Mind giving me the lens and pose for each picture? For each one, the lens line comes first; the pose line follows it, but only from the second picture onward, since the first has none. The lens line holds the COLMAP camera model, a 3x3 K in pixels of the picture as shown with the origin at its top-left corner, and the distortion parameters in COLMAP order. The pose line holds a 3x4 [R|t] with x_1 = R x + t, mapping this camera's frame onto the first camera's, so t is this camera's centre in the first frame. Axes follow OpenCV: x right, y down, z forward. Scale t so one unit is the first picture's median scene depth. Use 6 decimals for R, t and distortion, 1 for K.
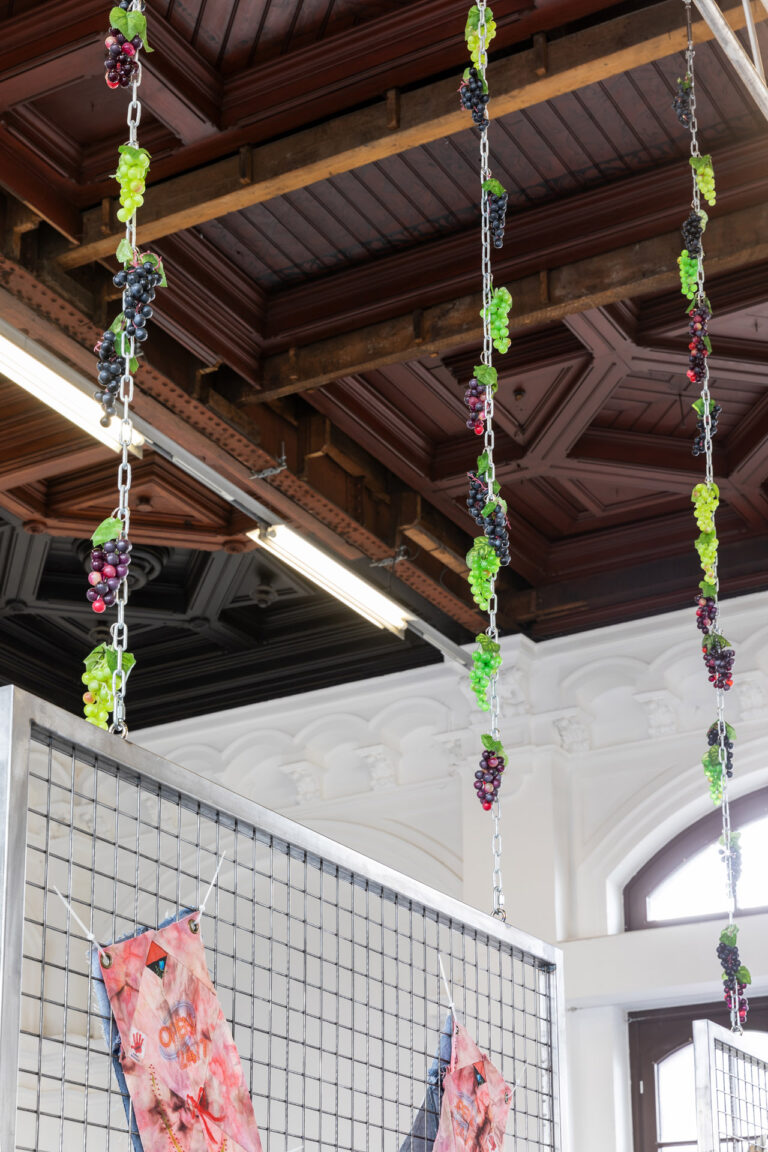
lens RADIAL K [[1959.2, 0, 384.1], [0, 1959.2, 577.3], [0, 0, 1]] dist [-0.048981, 0.000000]
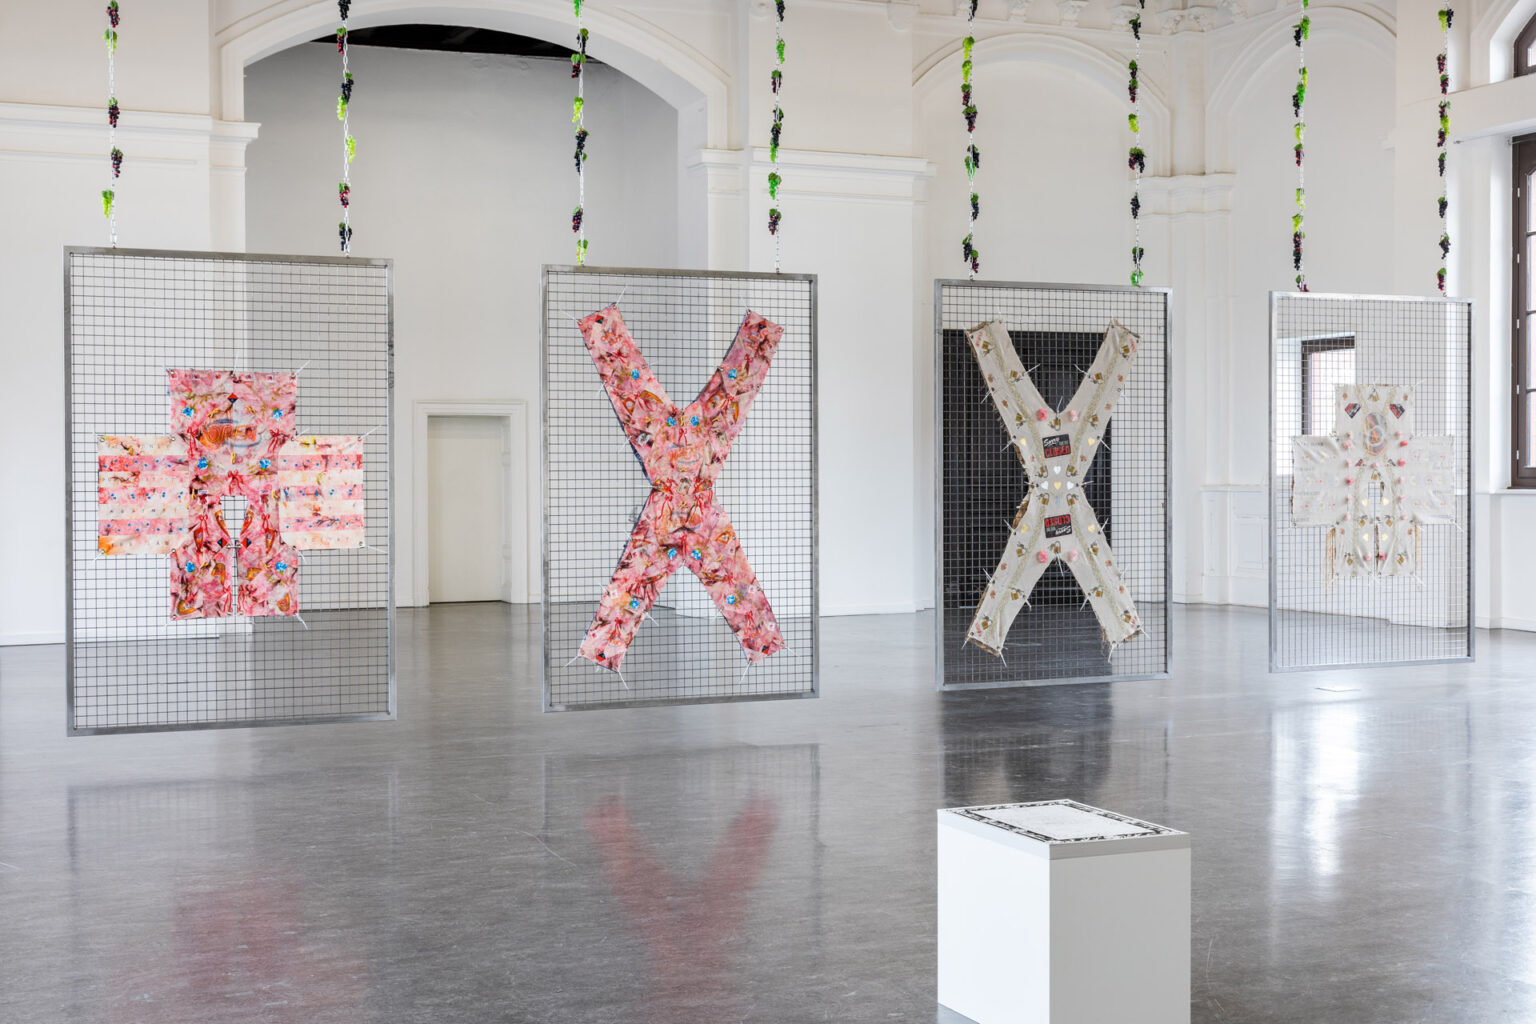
lens RADIAL K [[2092.8, 0, 767.4], [0, 2092.8, 510.4], [0, 0, 1]] dist [0.043286, 0.000000]
pose [[0.797468, 0.010355, -0.603272, 2.591538], [0.253818, 0.901321, 0.350994, -0.815049], [0.547377, -0.433028, 0.716147, -1.906746]]
